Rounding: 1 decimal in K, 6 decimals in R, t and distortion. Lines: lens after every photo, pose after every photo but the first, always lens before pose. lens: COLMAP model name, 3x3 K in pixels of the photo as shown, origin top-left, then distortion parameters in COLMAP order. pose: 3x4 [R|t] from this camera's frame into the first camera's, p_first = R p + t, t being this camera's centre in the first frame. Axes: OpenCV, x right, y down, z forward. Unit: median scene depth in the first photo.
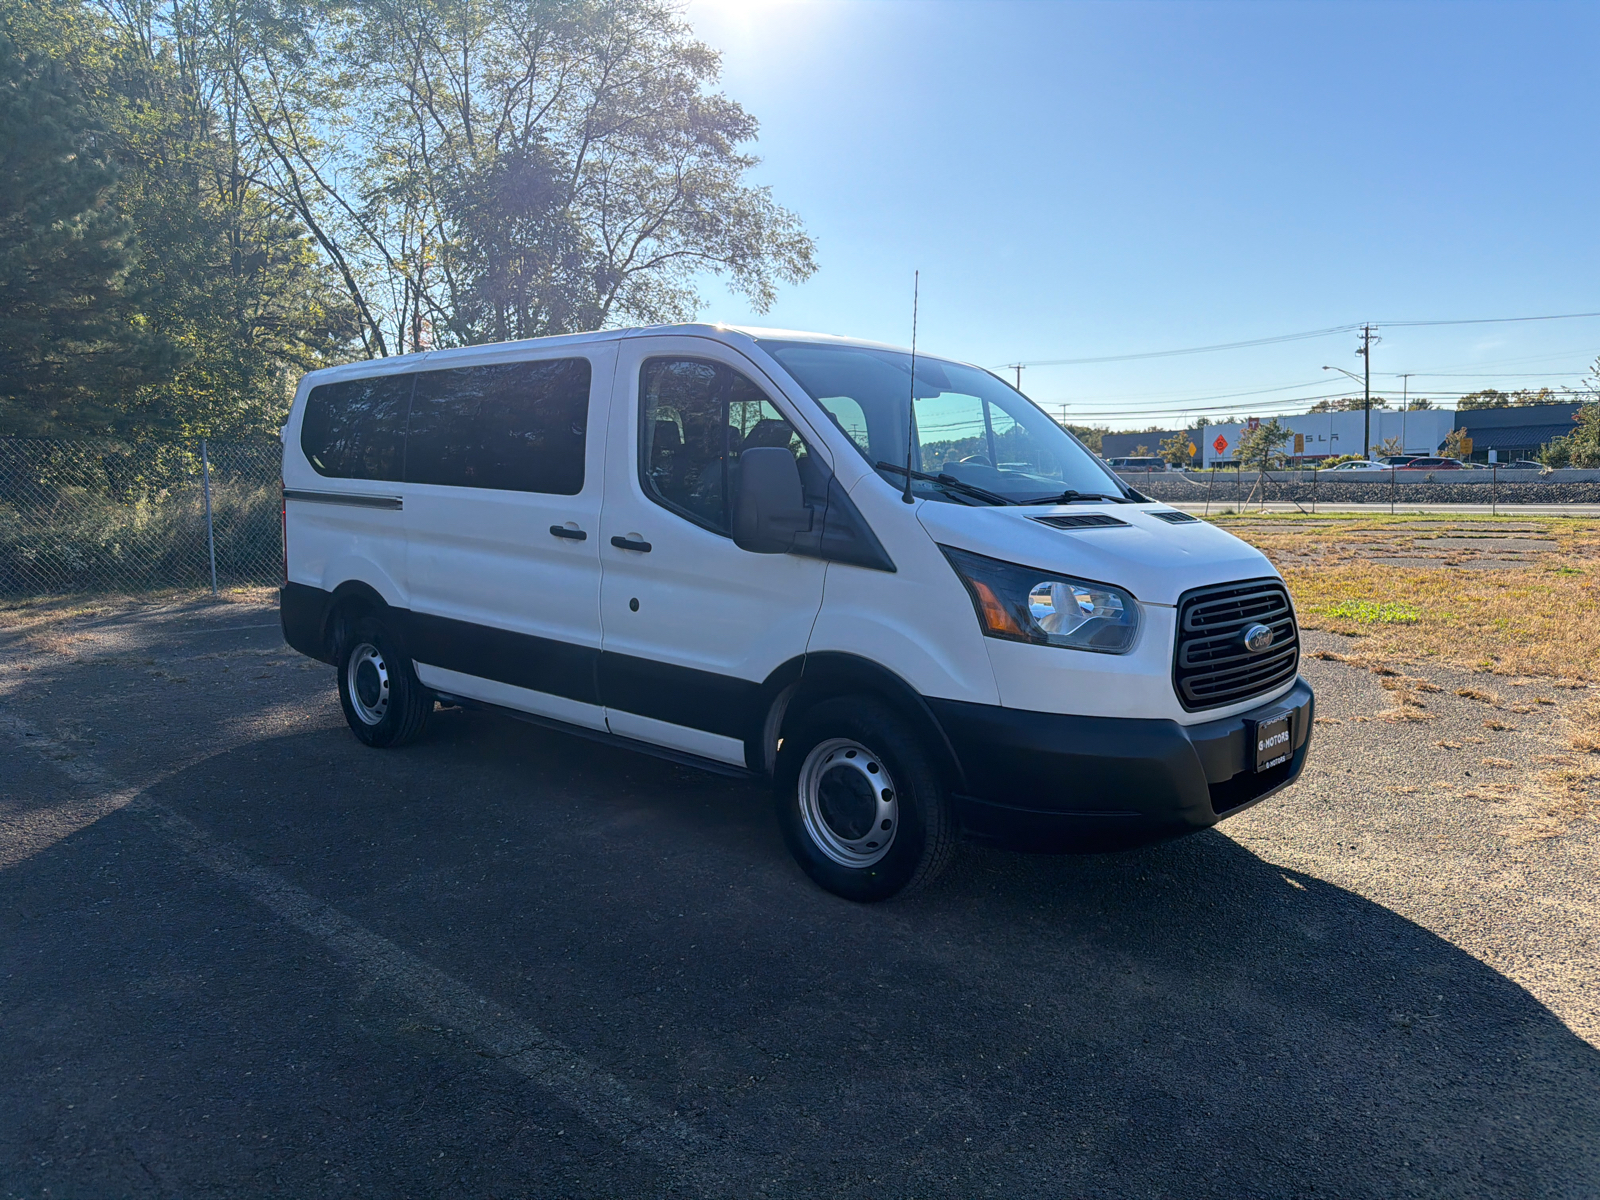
lens RADIAL K [[1140.4, 0, 786.7], [0, 1140.4, 605.5], [0, 0, 1]] dist [0.026671, -0.032822]
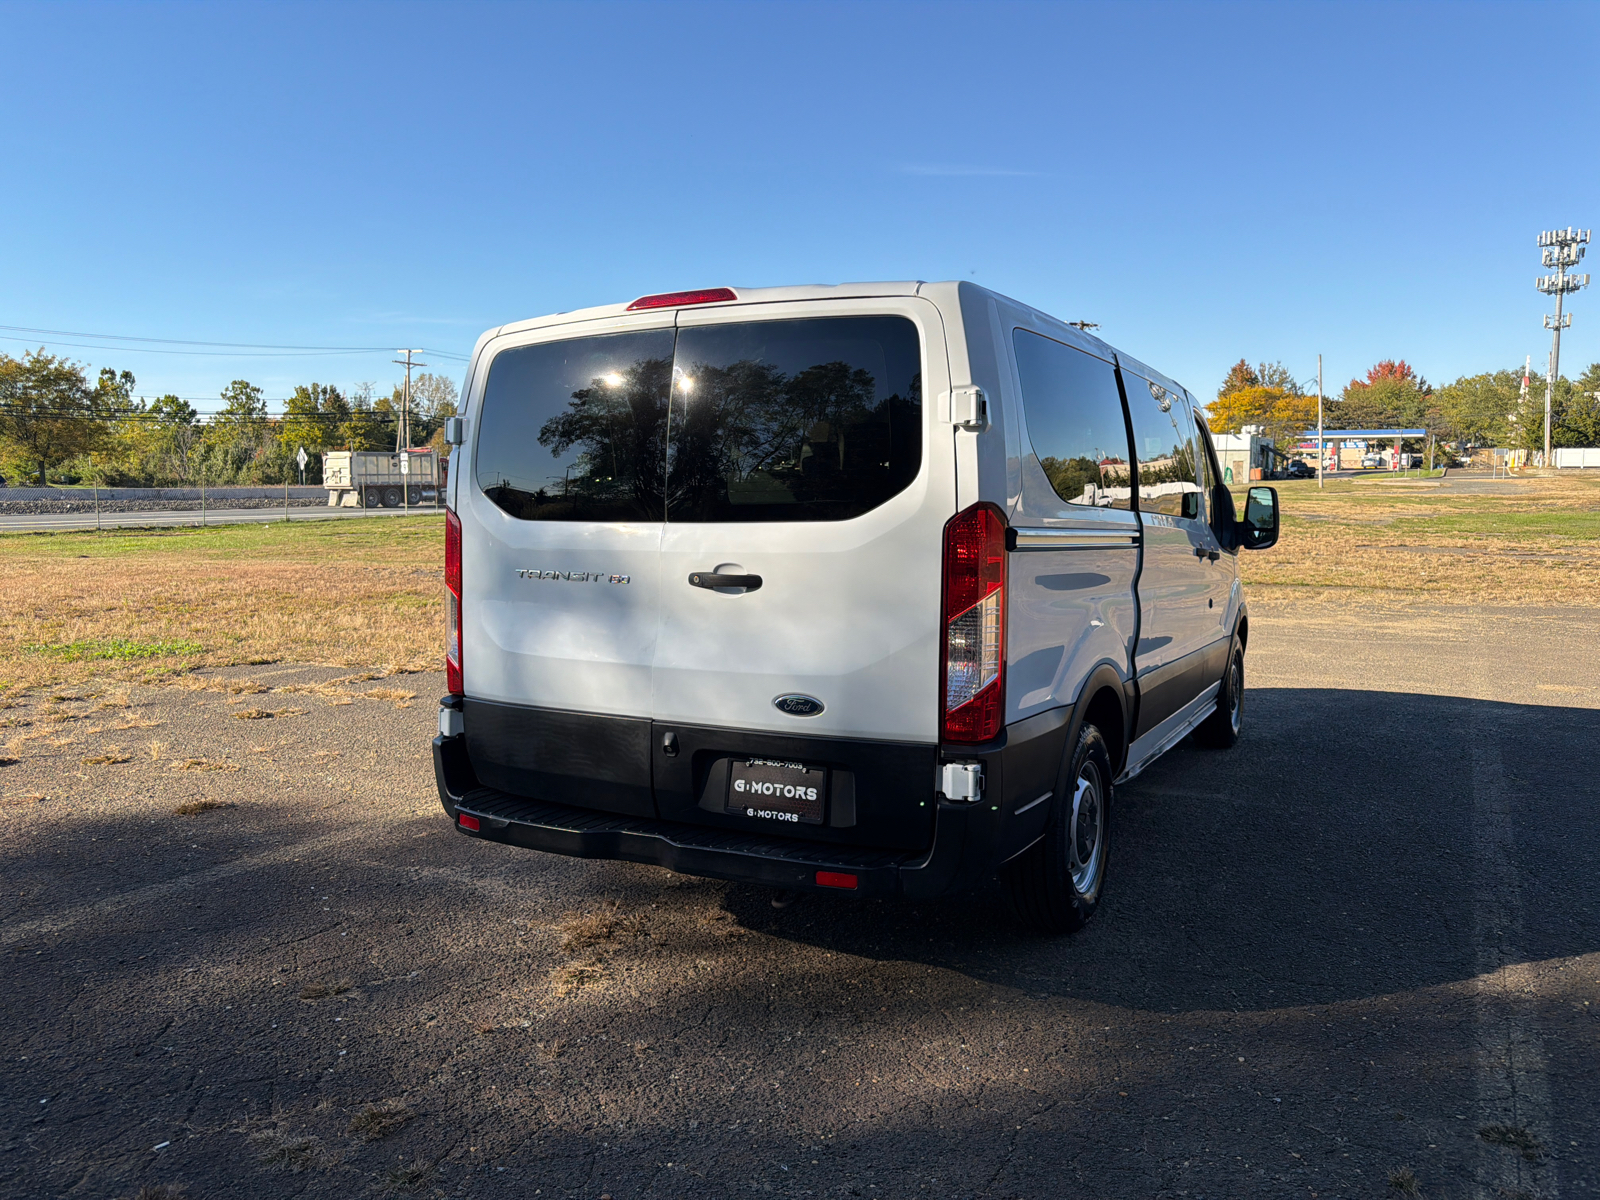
lens RADIAL K [[1140.4, 0, 803.8], [0, 1140.4, 576.0], [0, 0, 1]] dist [0.026671, -0.032822]
pose [[-0.253088, -0.061219, 0.965504, -0.823669], [0.103317, 0.990578, 0.089891, -0.125727], [-0.961911, 0.122504, -0.244378, 1.137236]]
